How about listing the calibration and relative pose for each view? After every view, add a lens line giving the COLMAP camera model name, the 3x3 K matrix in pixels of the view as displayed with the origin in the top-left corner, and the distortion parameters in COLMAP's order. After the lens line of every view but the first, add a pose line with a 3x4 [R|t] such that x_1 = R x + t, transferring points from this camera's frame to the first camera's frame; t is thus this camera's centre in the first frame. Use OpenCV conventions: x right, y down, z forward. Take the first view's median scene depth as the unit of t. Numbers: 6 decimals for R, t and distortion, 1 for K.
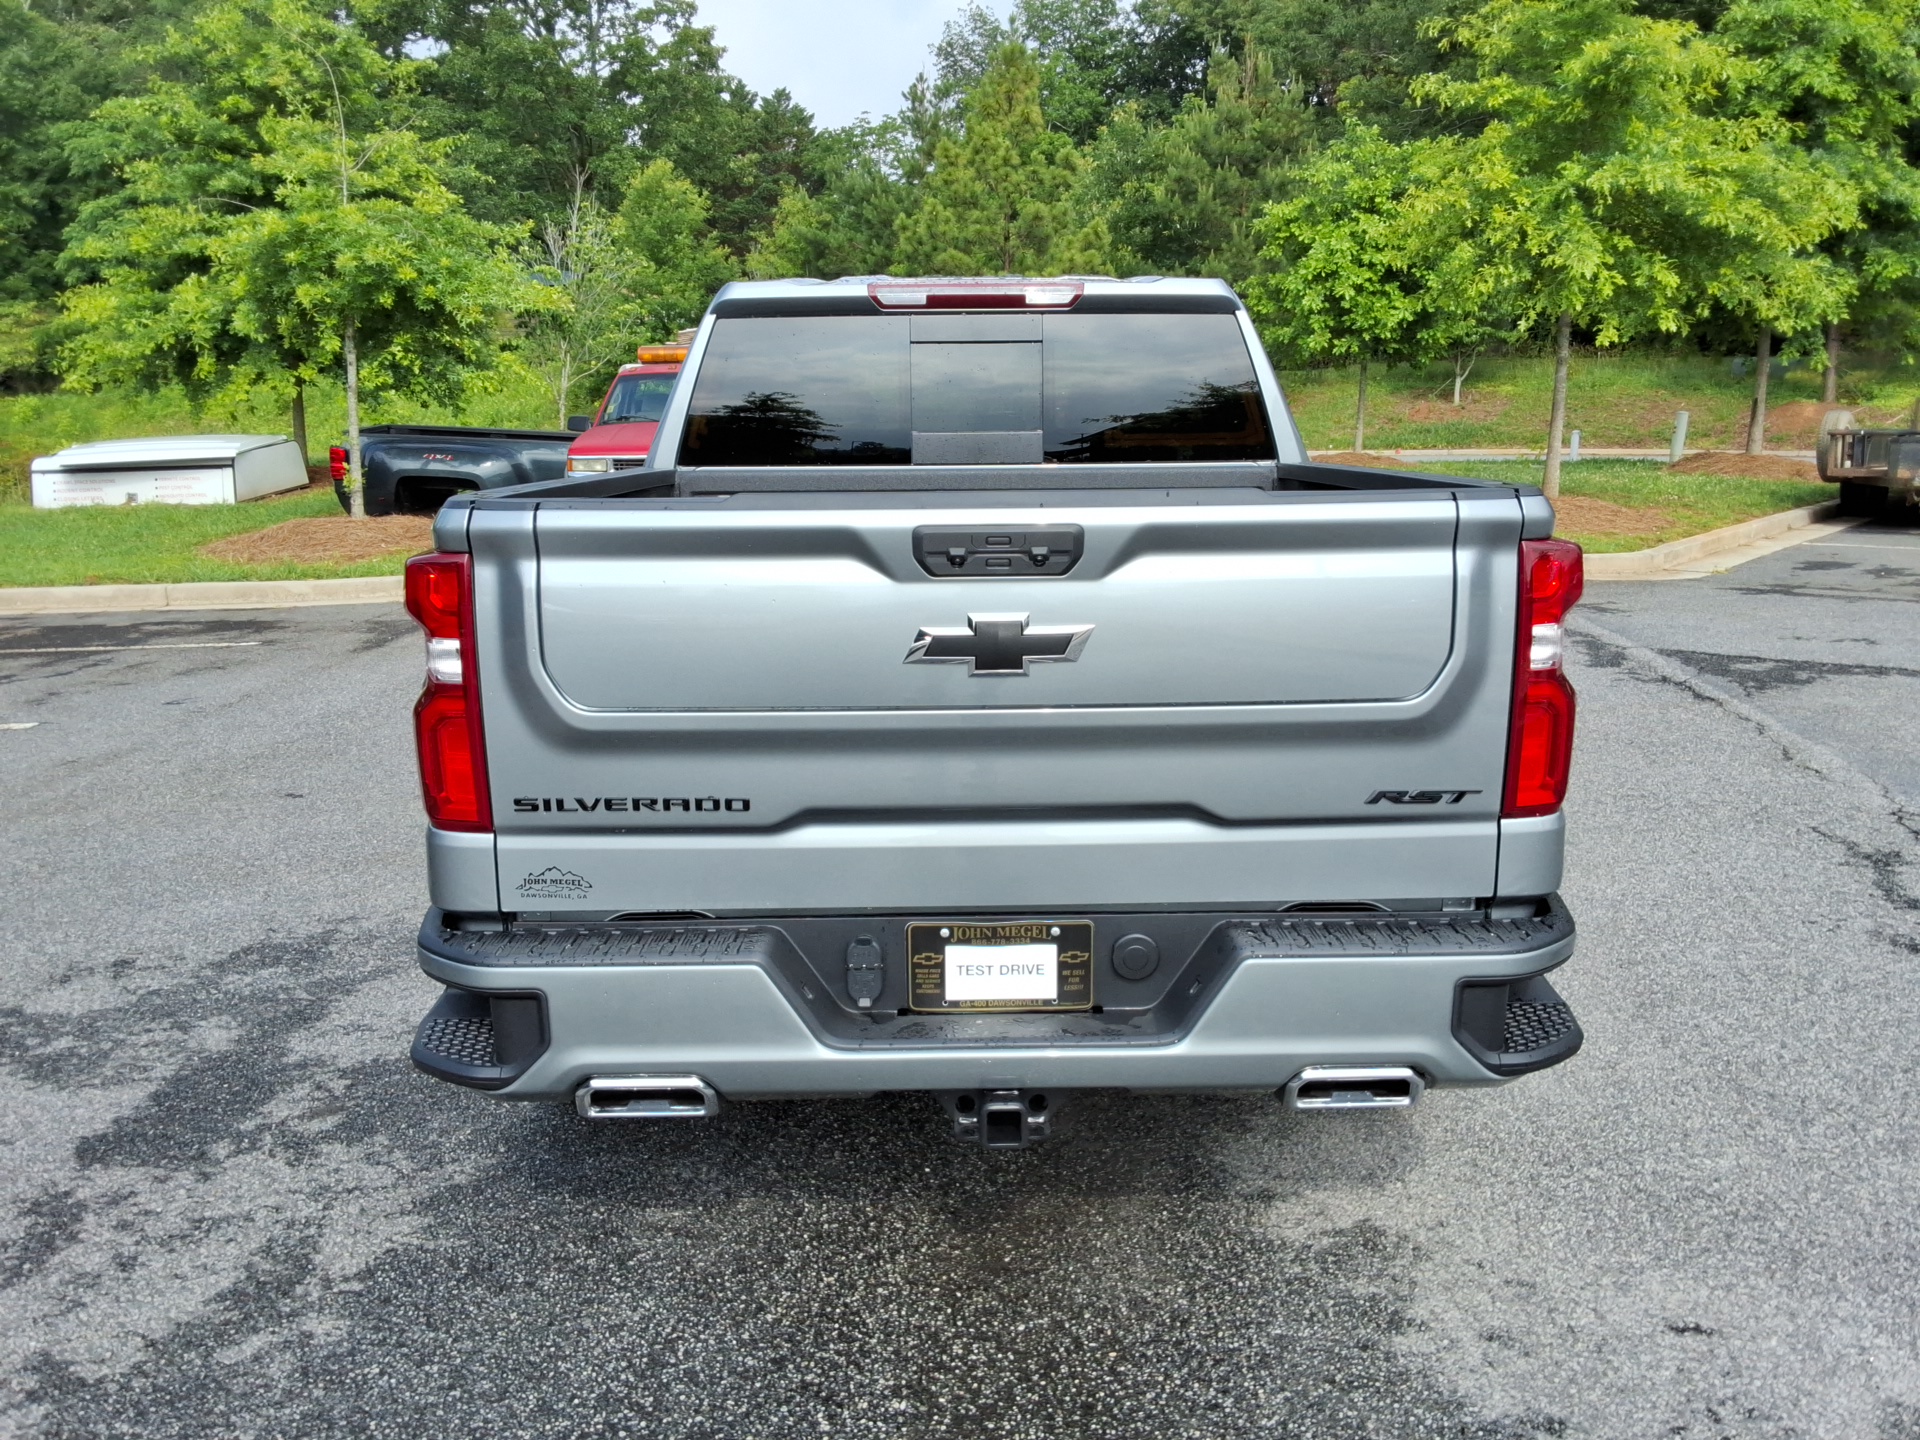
lens RADIAL K [[1541.6, 0, 973.0], [0, 1541.6, 699.8], [0, 0, 1]] dist [0.117265, -0.191006]
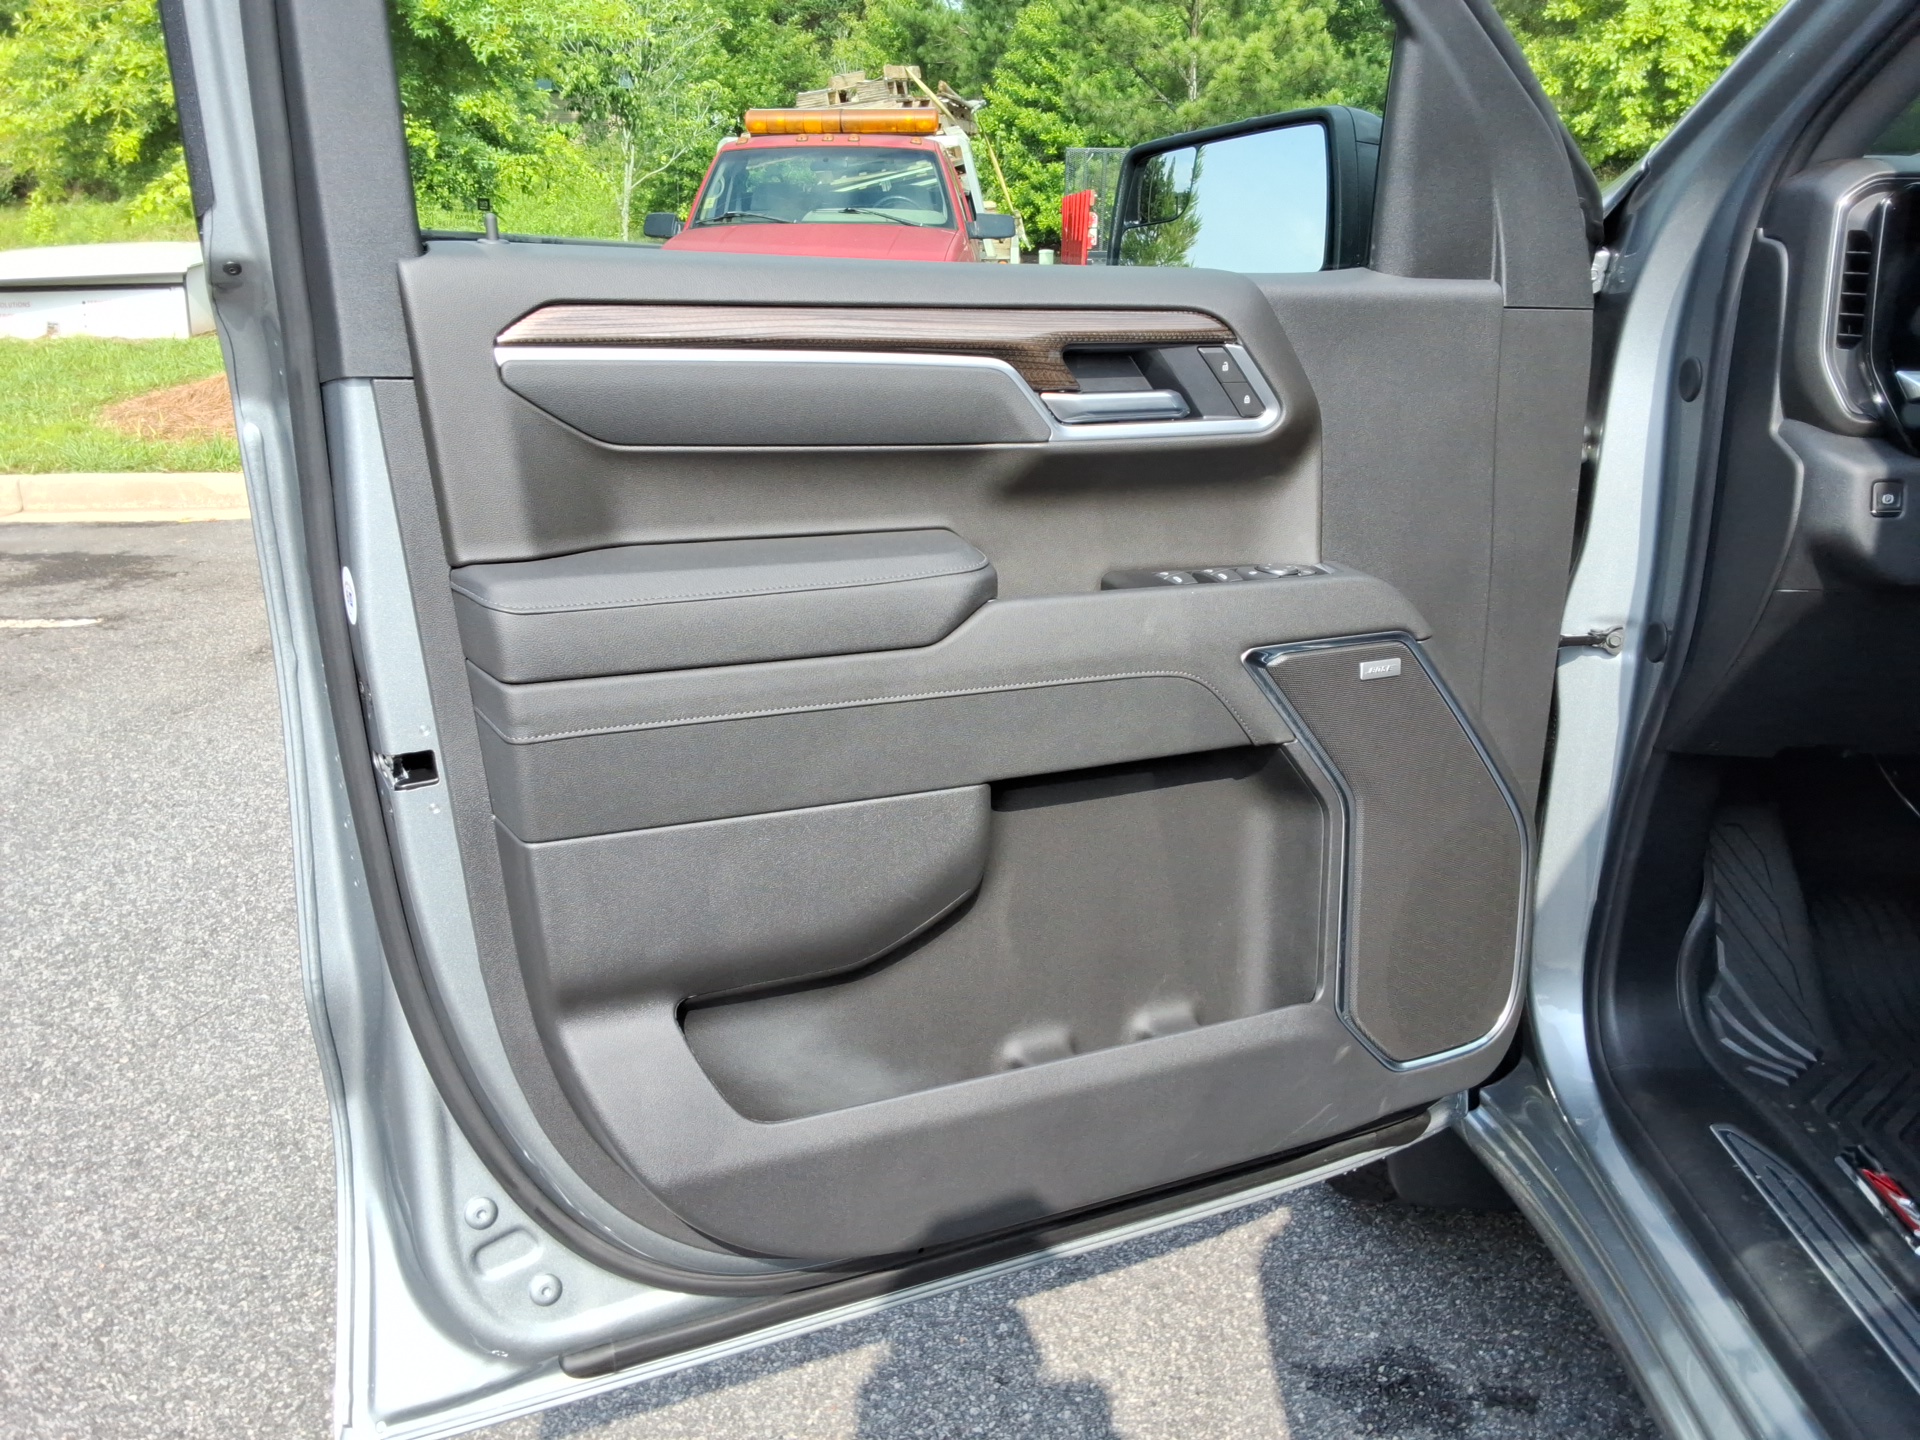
lens RADIAL K [[1552.7, 0, 969.5], [0, 1552.7, 695.6], [0, 0, 1]] dist [0.071861, -0.117920]
pose [[0.999105, 0.023396, -0.035237, -0.339243], [-0.019719, 0.994660, 0.101308, -0.177077], [0.037419, -0.100522, 0.994231, 1.174147]]
